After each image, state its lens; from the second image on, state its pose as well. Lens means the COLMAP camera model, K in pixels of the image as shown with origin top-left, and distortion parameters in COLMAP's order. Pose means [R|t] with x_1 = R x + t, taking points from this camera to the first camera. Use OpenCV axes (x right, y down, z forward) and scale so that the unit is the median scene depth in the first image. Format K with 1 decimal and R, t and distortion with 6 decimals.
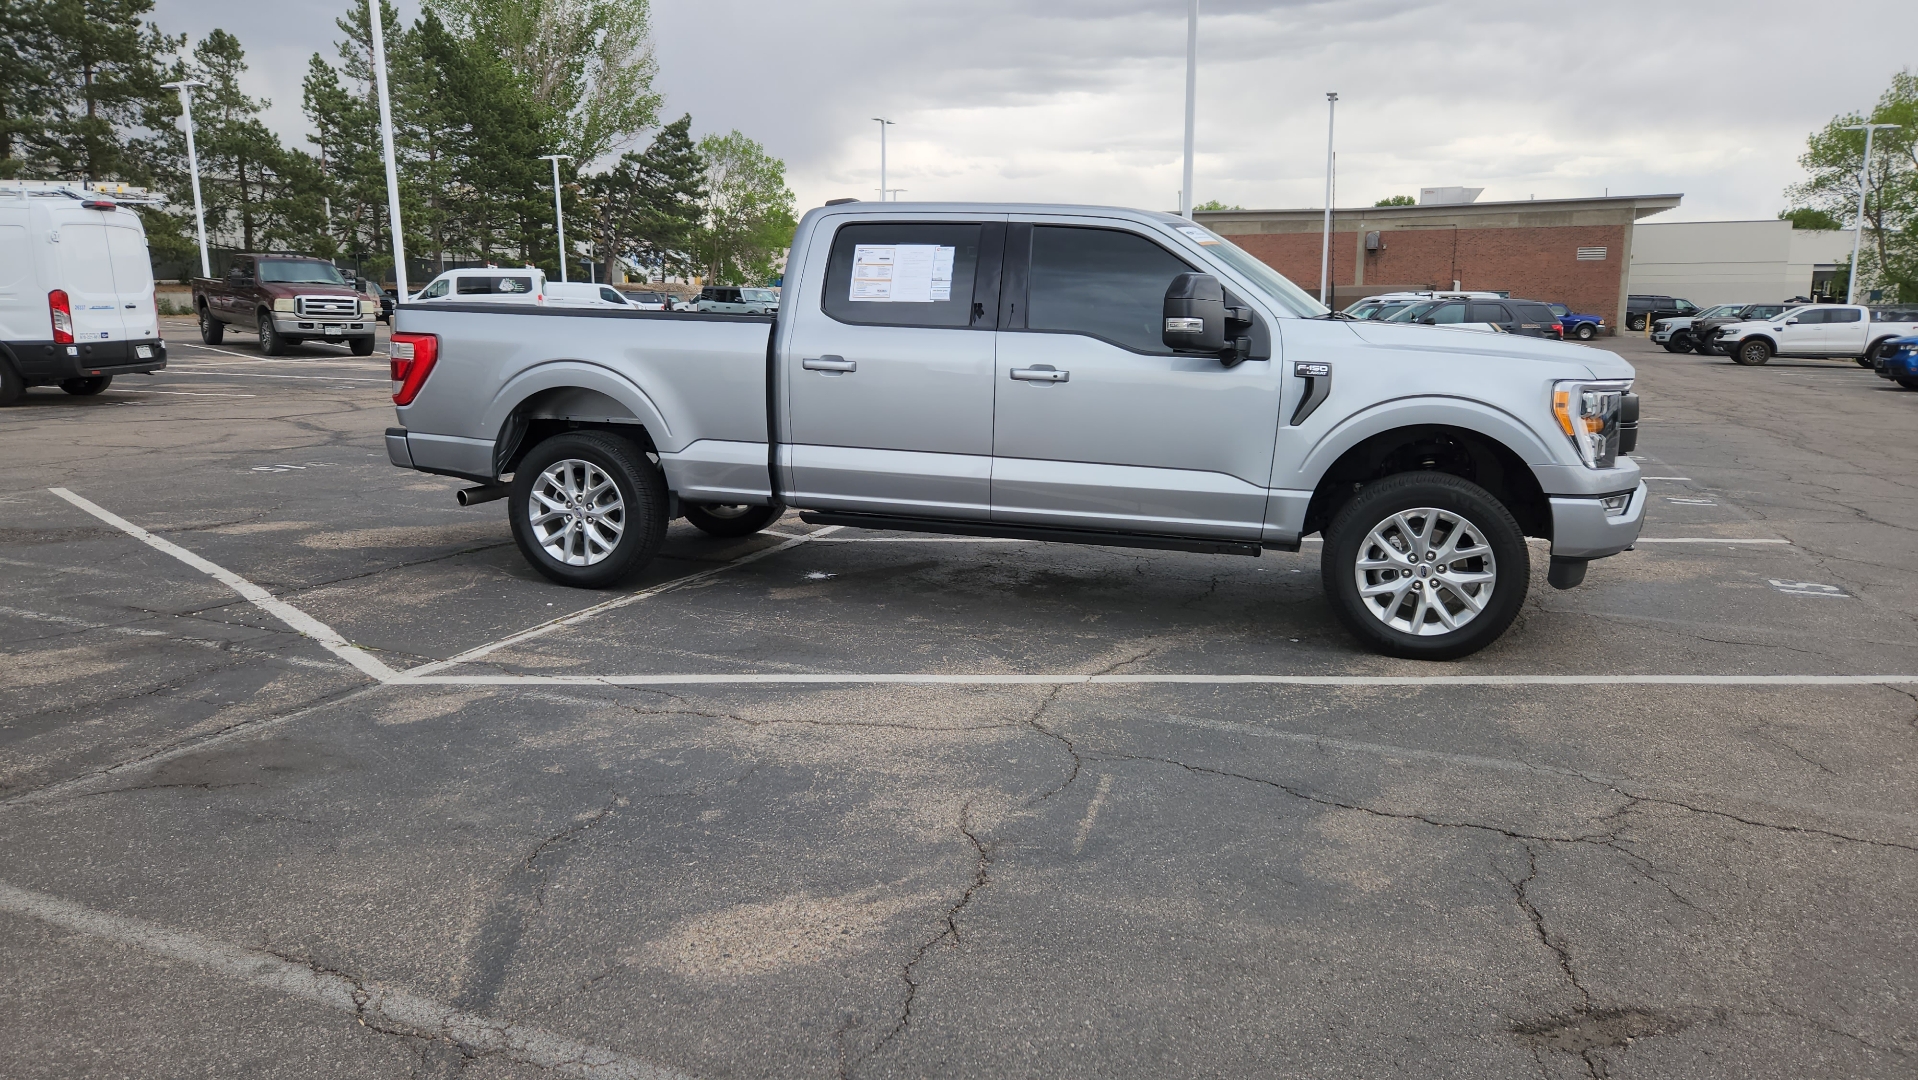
lens RADIAL K [[1272.6, 0, 930.4], [0, 1272.6, 550.7], [0, 0, 1]] dist [0.077769, -0.064273]
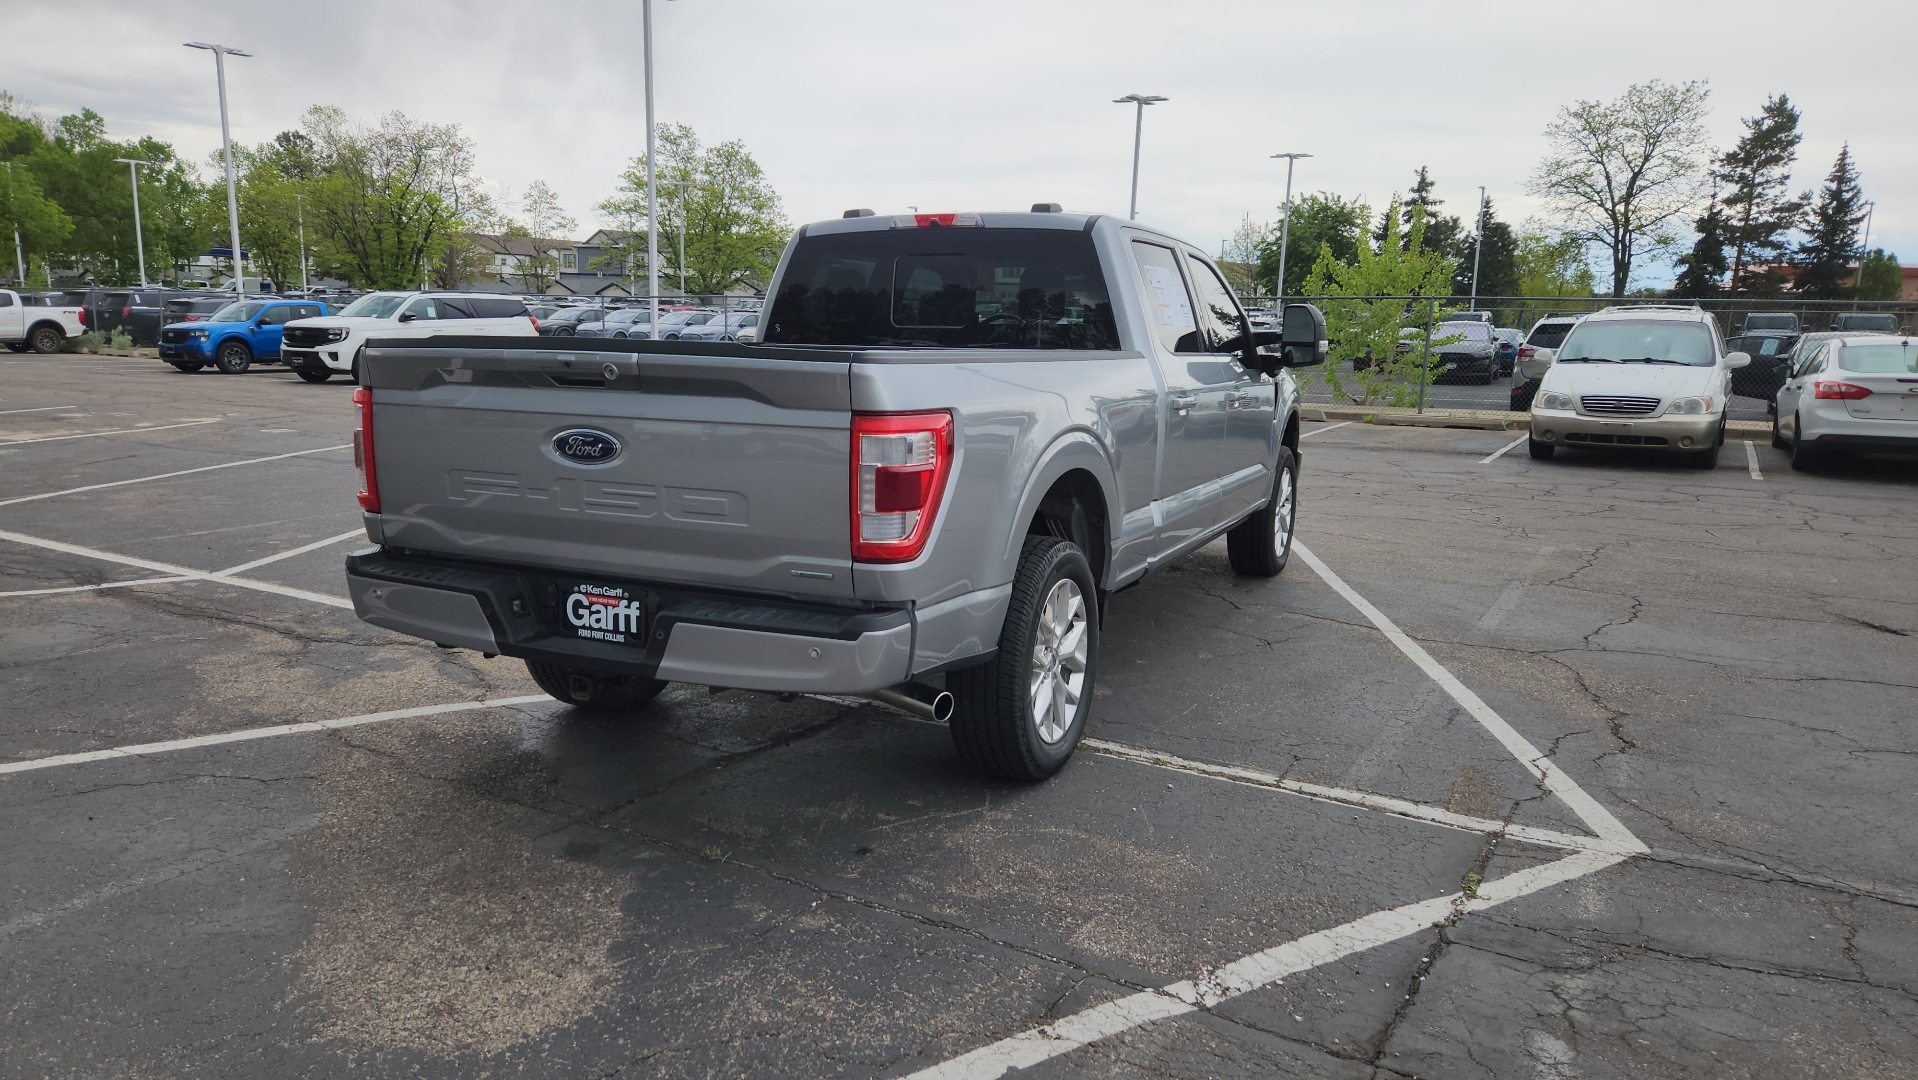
lens RADIAL K [[1273.5, 0, 925.5], [0, 1273.5, 534.6], [0, 0, 1]] dist [0.074814, -0.059177]
pose [[0.172669, -0.175514, 0.969216, -0.993335], [0.170389, 0.974484, 0.146112, -0.217221], [-0.970130, 0.139915, 0.198169, 1.017146]]
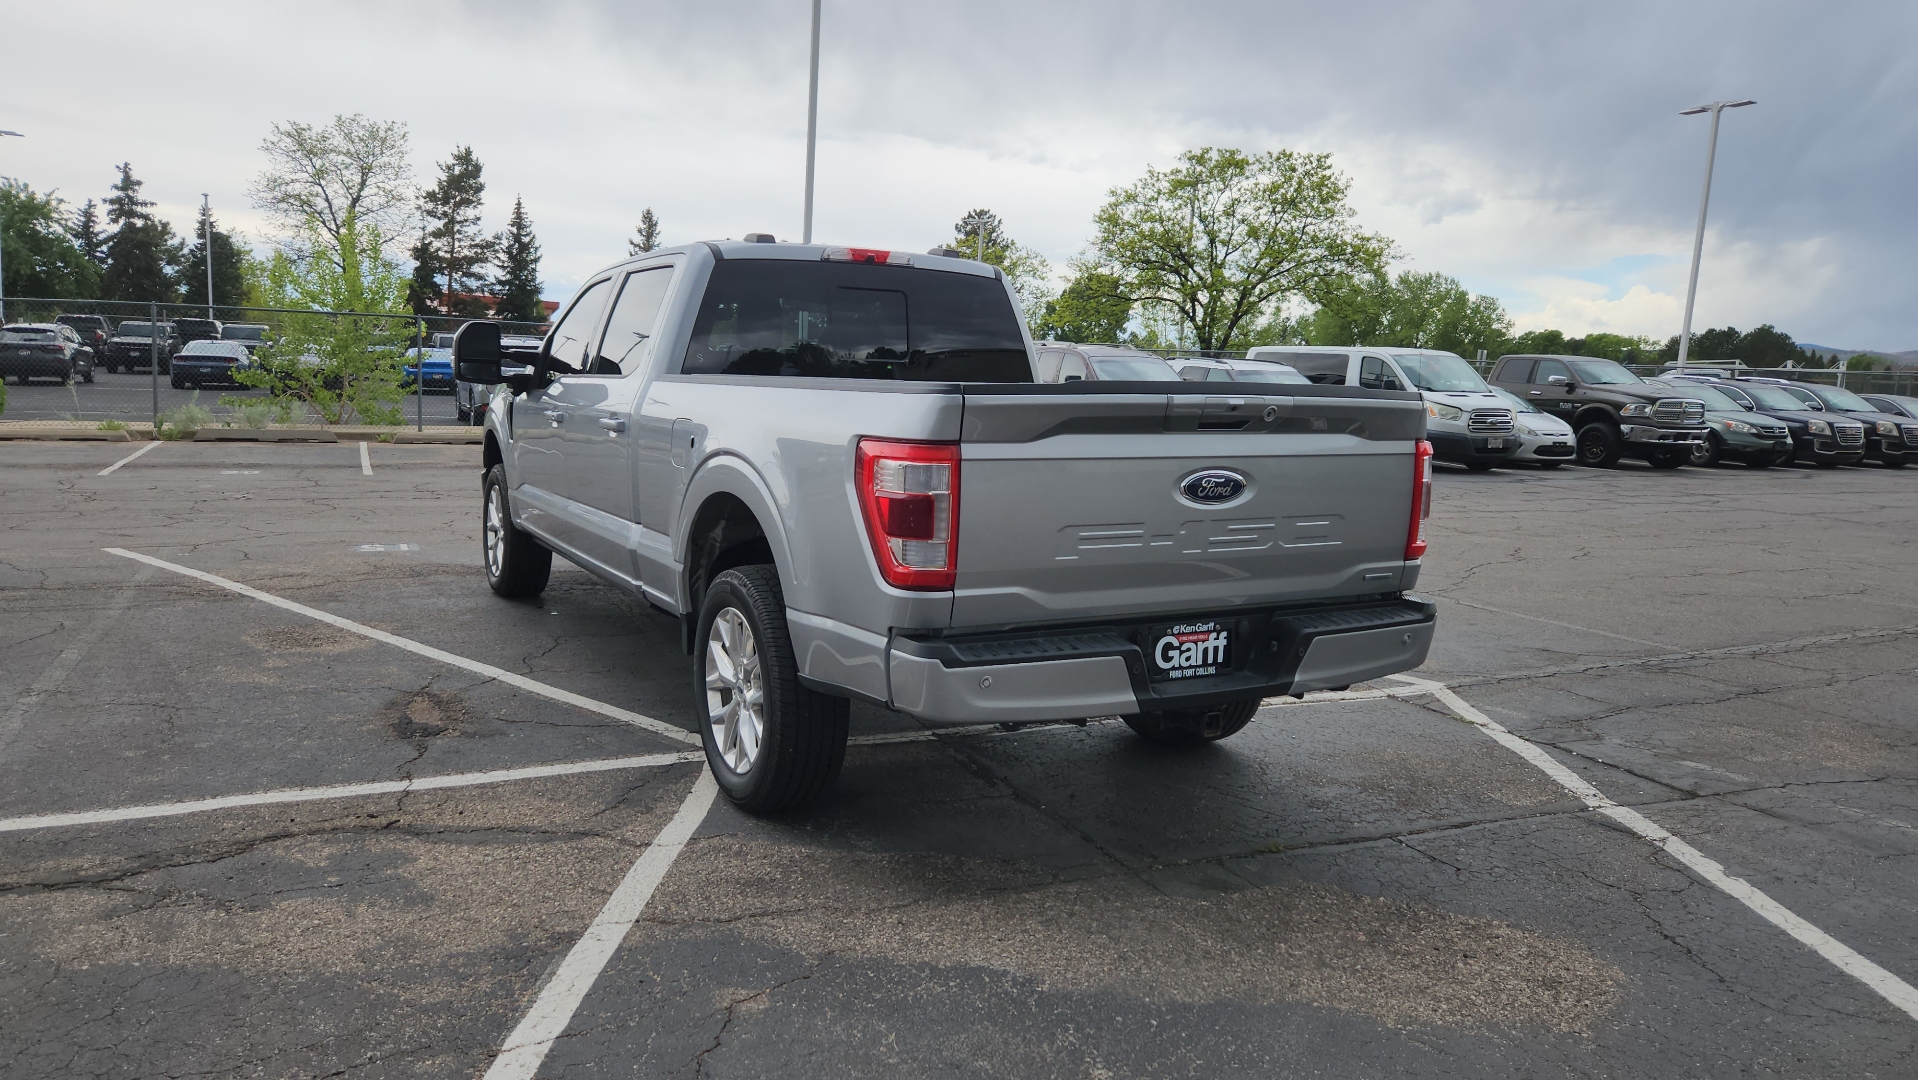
lens RADIAL K [[1275.9, 0, 920.4], [0, 1275.9, 520.6], [0, 0, 1]] dist [0.071005, -0.056965]
pose [[-0.696357, -0.123868, 0.706925, -0.774657], [0.090414, 0.962005, 0.257626, -0.350764], [-0.711978, 0.243315, -0.658700, 1.782316]]
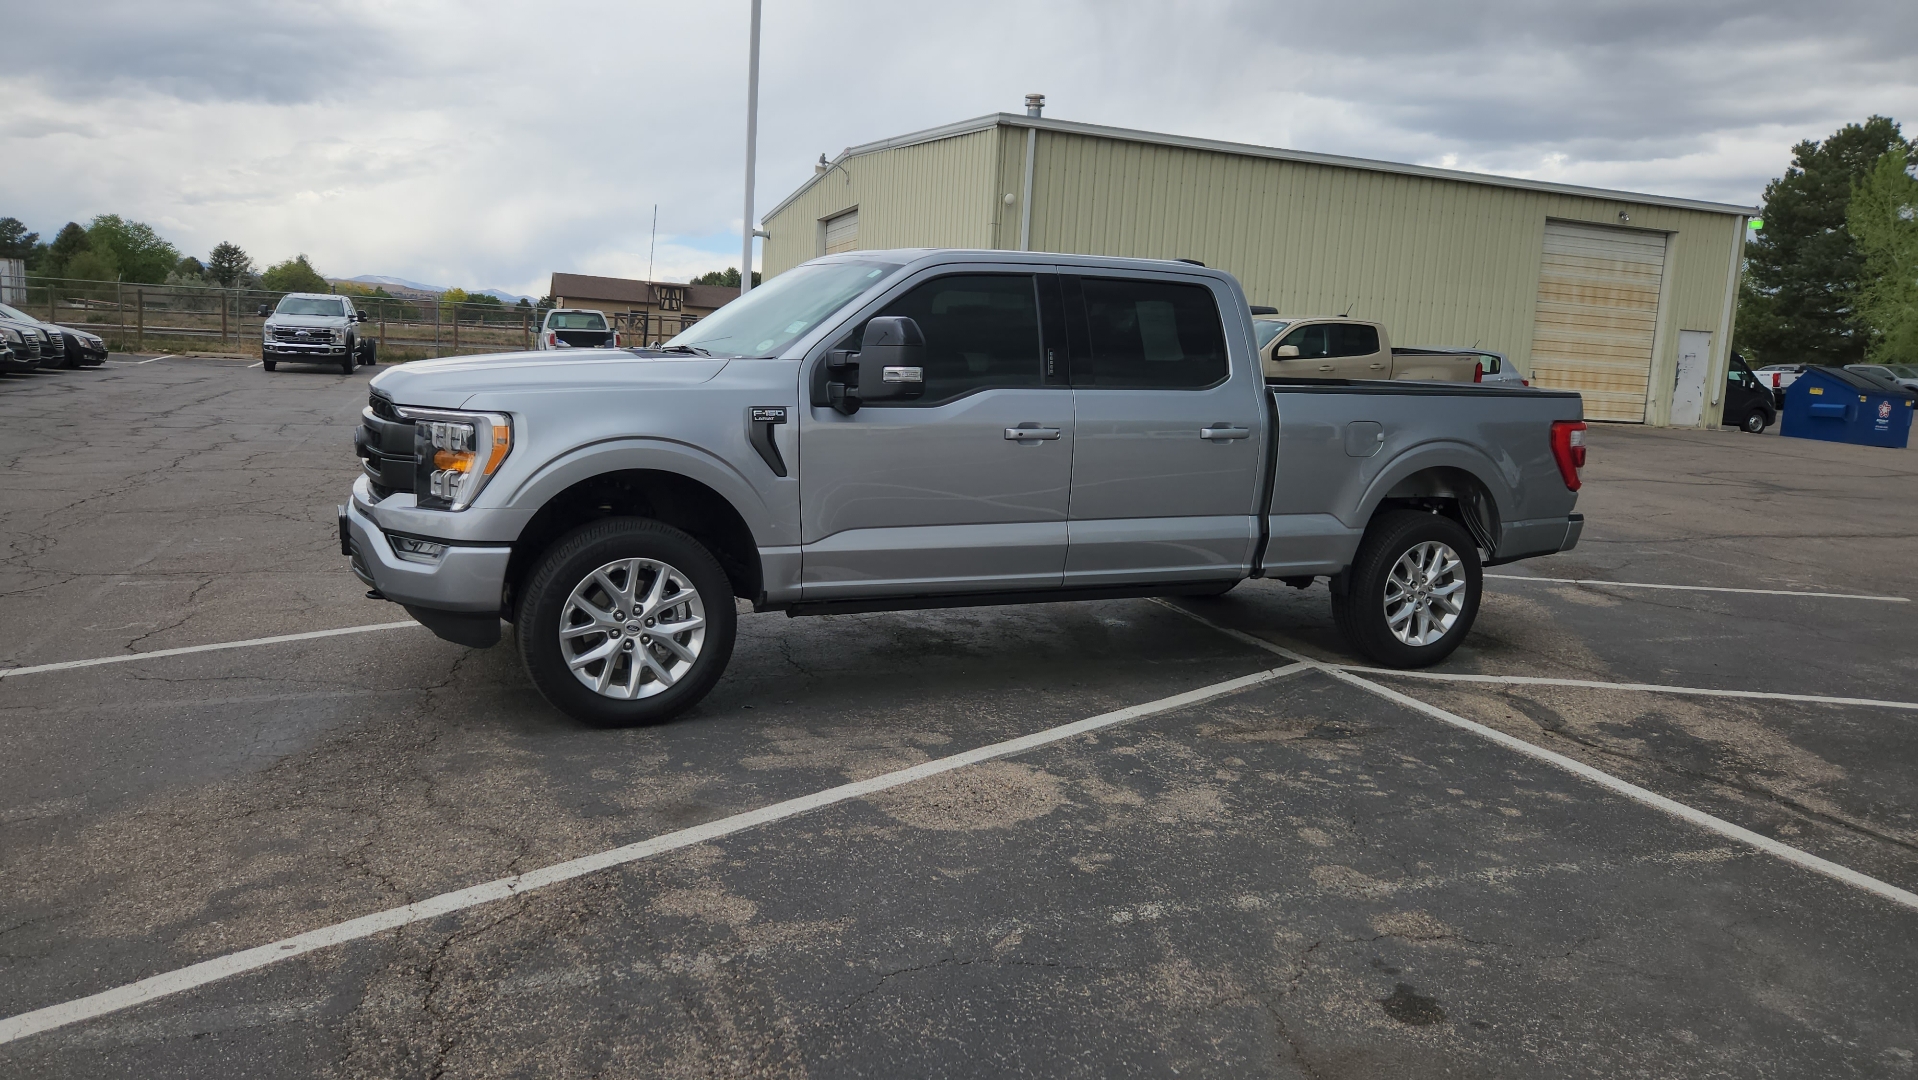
lens RADIAL K [[1273.3, 0, 920.0], [0, 1273.3, 533.0], [0, 0, 1]] dist [0.078888, -0.067395]
pose [[-0.761020, 0.039822, -0.647505, 0.830005], [-0.180366, 0.945773, 0.270152, -0.356814], [0.623150, 0.322379, -0.712569, 1.912048]]
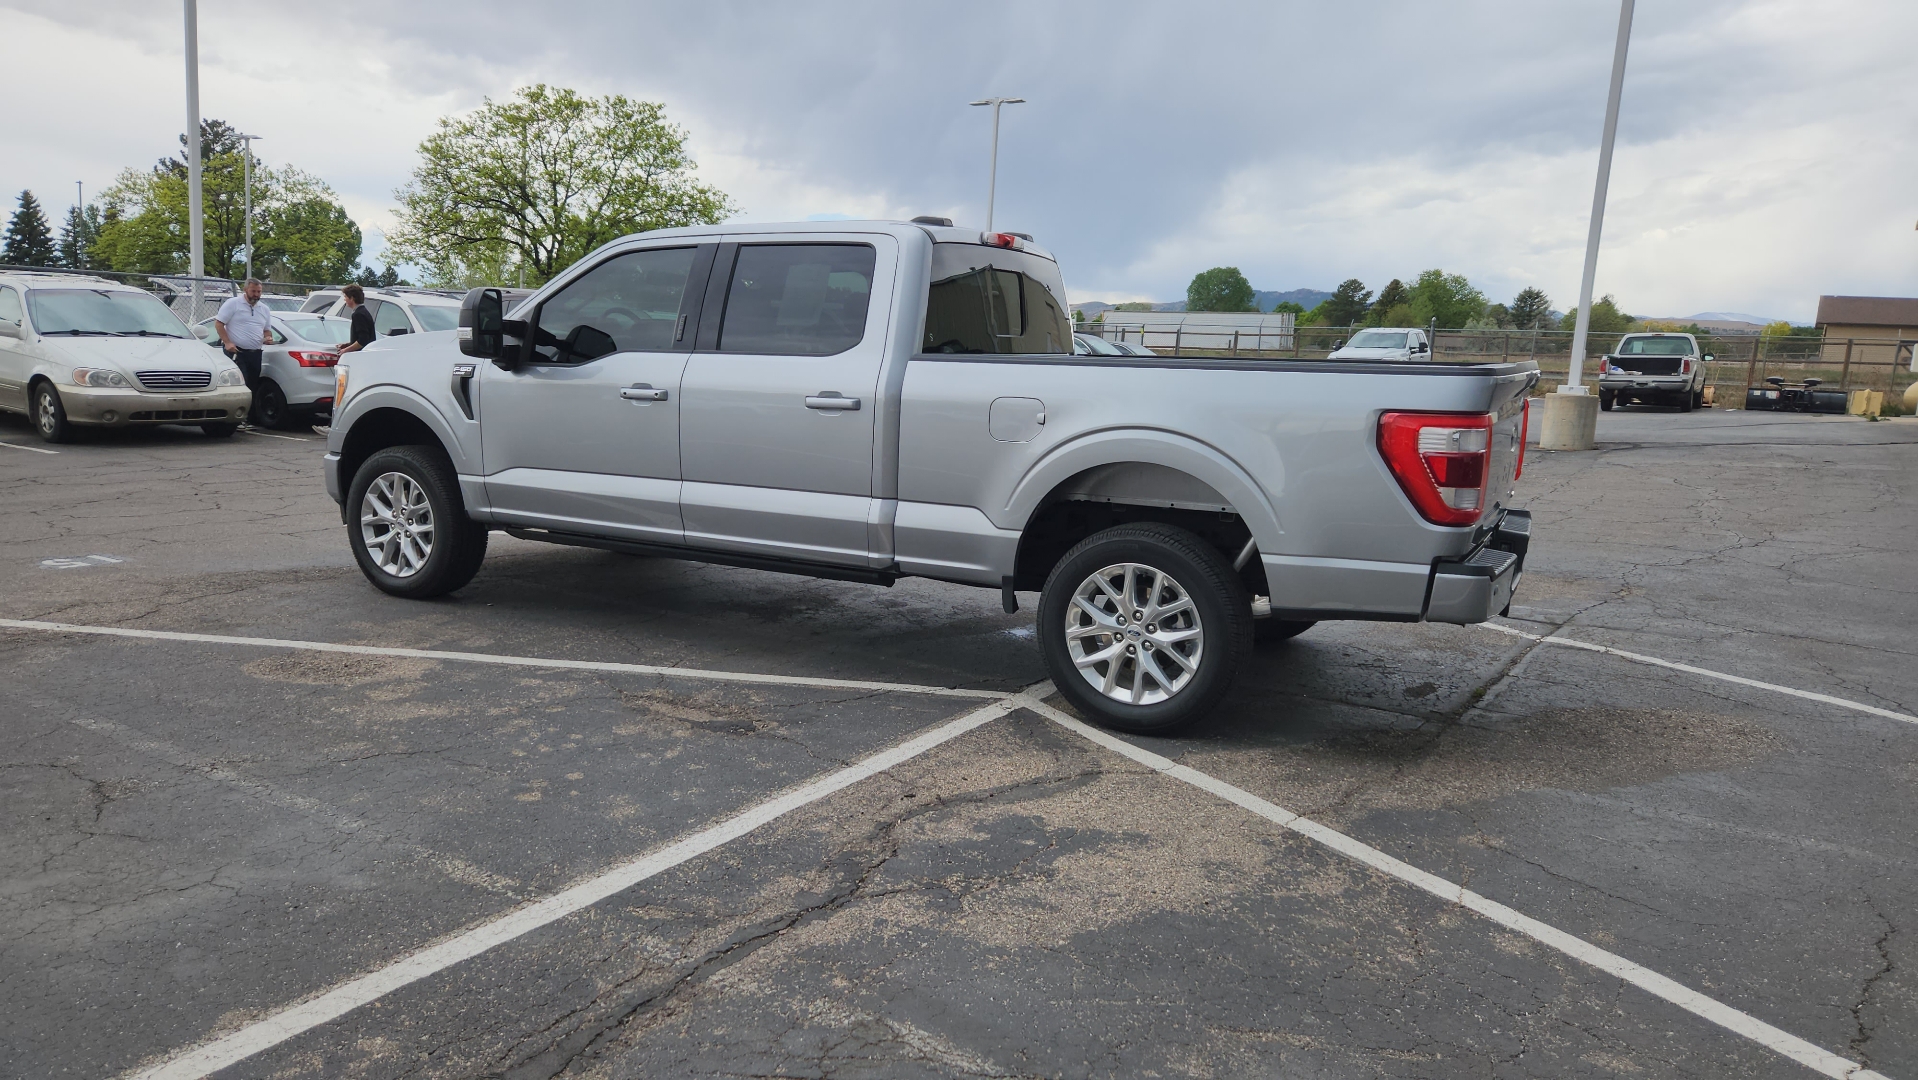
lens RADIAL K [[1273.5, 0, 925.5], [0, 1273.5, 534.6], [0, 0, 1]] dist [0.074814, -0.059177]
pose [[-0.972587, -0.083781, 0.216923, -0.255693], [-0.006617, 0.942434, 0.334327, -0.418019], [-0.232446, 0.323727, -0.917153, 2.168125]]
